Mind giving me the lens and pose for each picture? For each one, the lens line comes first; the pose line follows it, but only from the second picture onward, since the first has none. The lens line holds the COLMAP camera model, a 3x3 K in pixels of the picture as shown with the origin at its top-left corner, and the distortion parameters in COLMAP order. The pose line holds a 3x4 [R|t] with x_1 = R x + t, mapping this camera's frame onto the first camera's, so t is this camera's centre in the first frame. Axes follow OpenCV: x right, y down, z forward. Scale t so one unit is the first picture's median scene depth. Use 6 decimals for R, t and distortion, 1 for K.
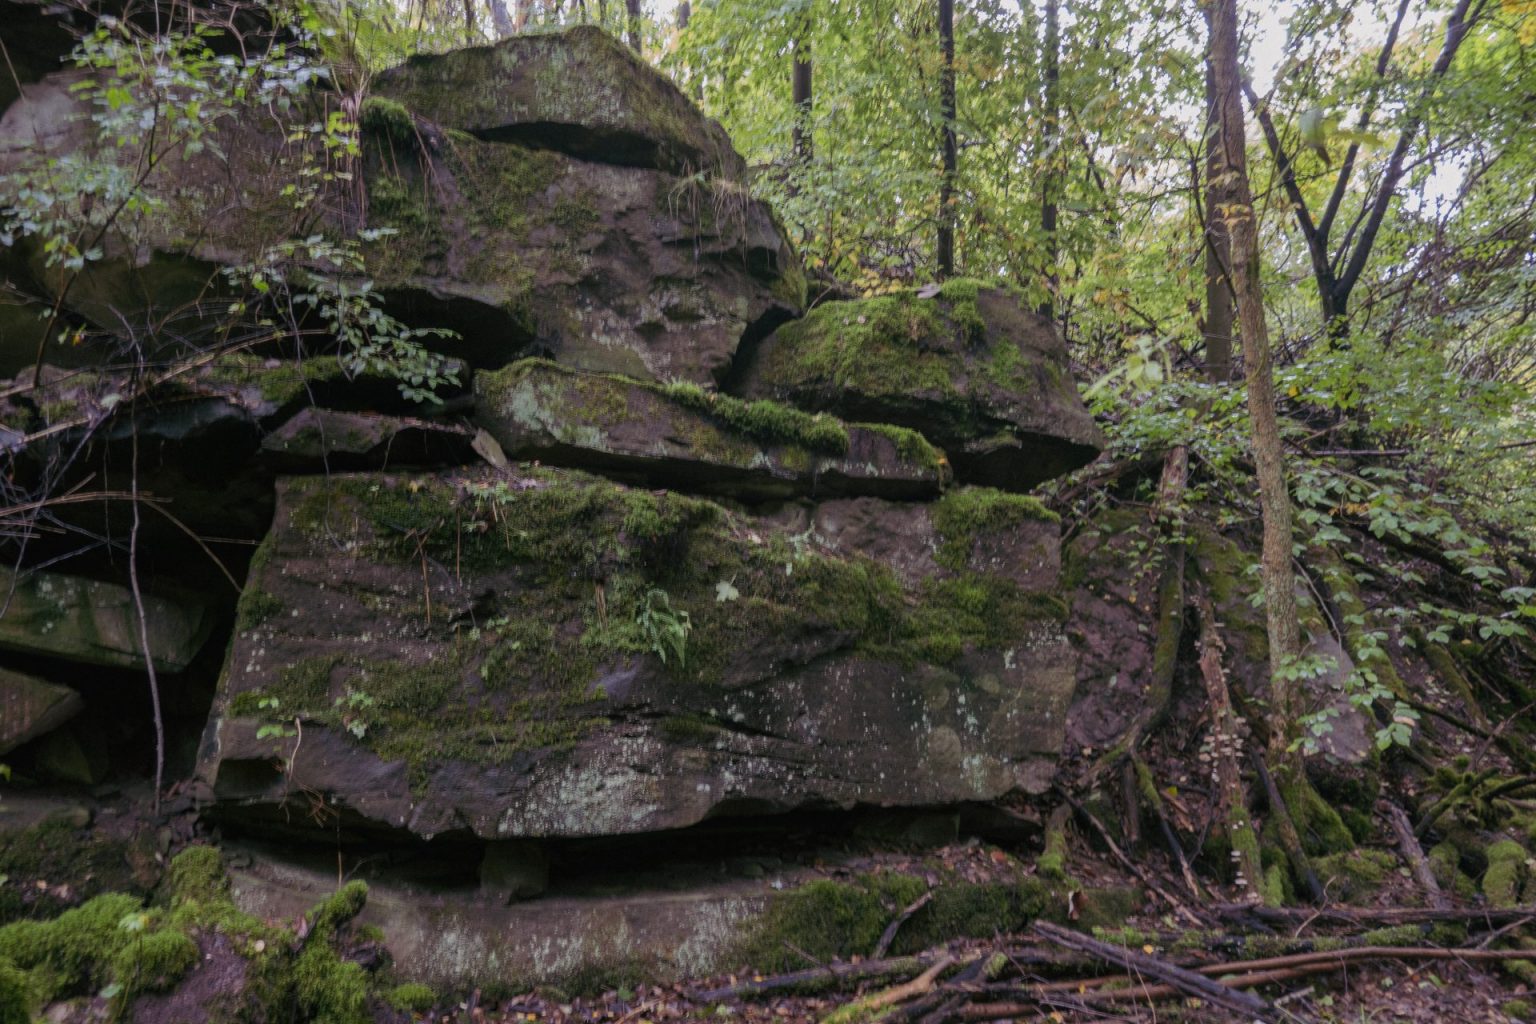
lens RADIAL K [[1026.6, 0, 767.4], [0, 1026.6, 508.8], [0, 0, 1]] dist [-0.011094, -0.005850]
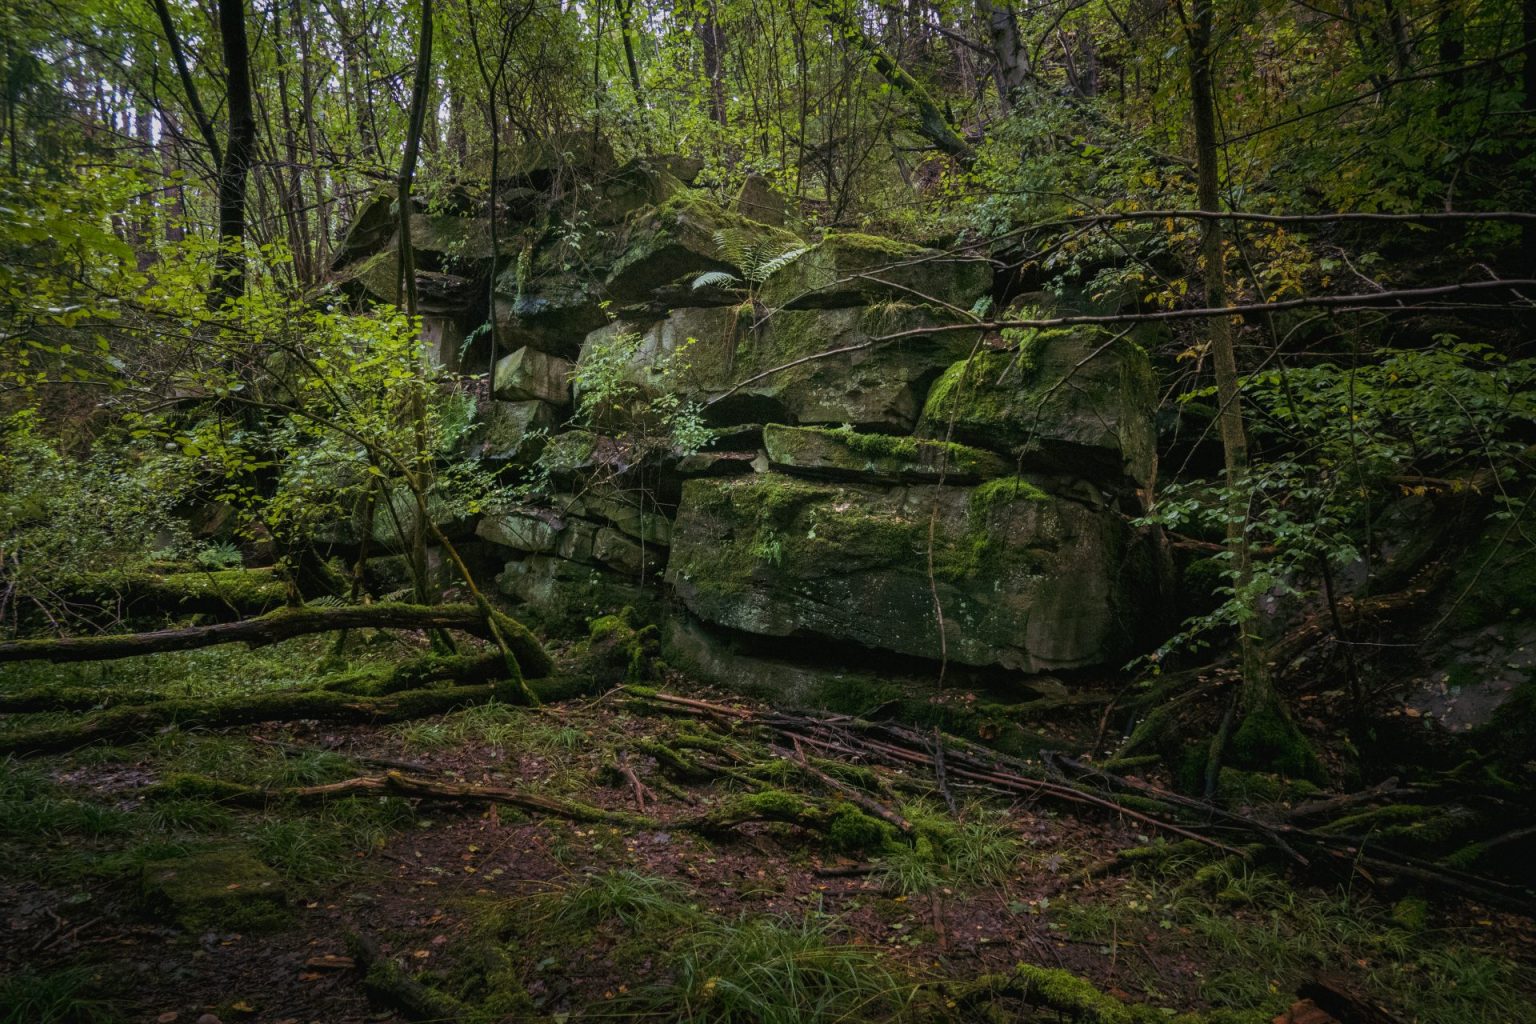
lens RADIAL K [[1026.6, 0, 770.2], [0, 1026.6, 509.4], [0, 0, 1]] dist [-0.011094, -0.005850]
pose [[0.527836, 0.047997, -0.847989, 1.463307], [0.045942, 0.995327, 0.084934, -0.132772], [0.848103, -0.083789, 0.523164, -0.153026]]
